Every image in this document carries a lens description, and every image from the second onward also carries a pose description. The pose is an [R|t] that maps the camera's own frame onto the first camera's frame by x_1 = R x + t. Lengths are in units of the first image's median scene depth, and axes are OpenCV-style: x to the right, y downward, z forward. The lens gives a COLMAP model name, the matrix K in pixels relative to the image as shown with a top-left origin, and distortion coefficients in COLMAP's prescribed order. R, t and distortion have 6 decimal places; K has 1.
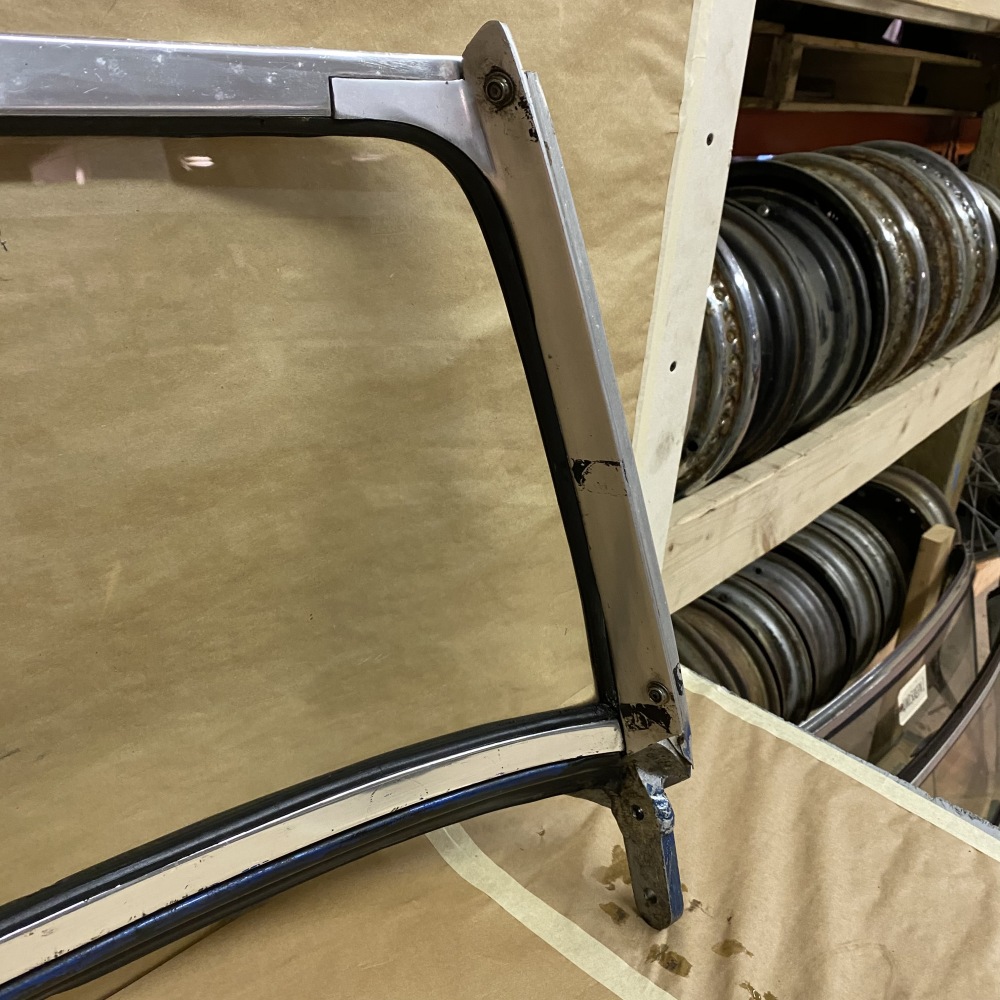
lens RADIAL K [[1054.9, 0, 485.4], [0, 1054.9, 485.8], [0, 0, 1]] dist [0.005880, 0.000000]
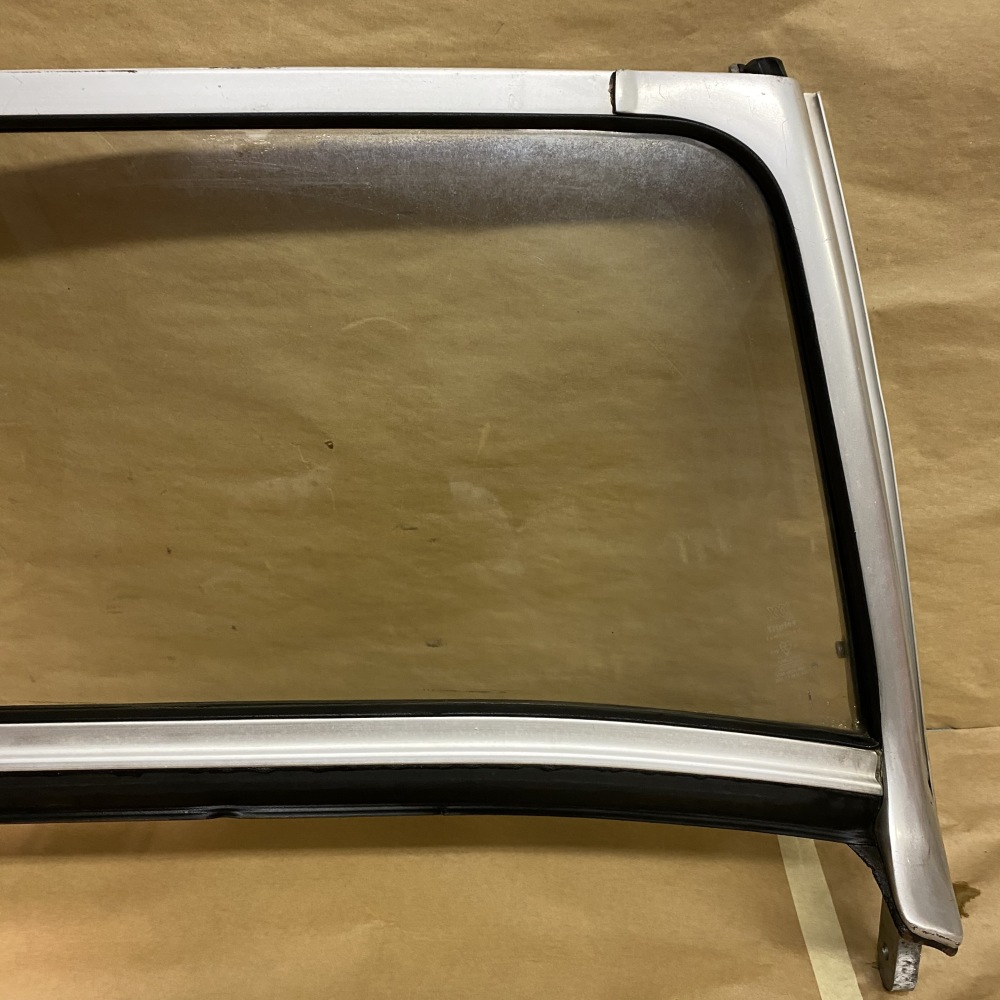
lens RADIAL K [[1054.9, 0, 489.9], [0, 1054.9, 491.0], [0, 0, 1]] dist [0.005880, 0.000000]
pose [[0.630214, 0.277542, -0.725121, 0.646438], [-0.226857, 0.958995, 0.169893, -0.075257], [0.742540, 0.057430, 0.667335, 0.059698]]
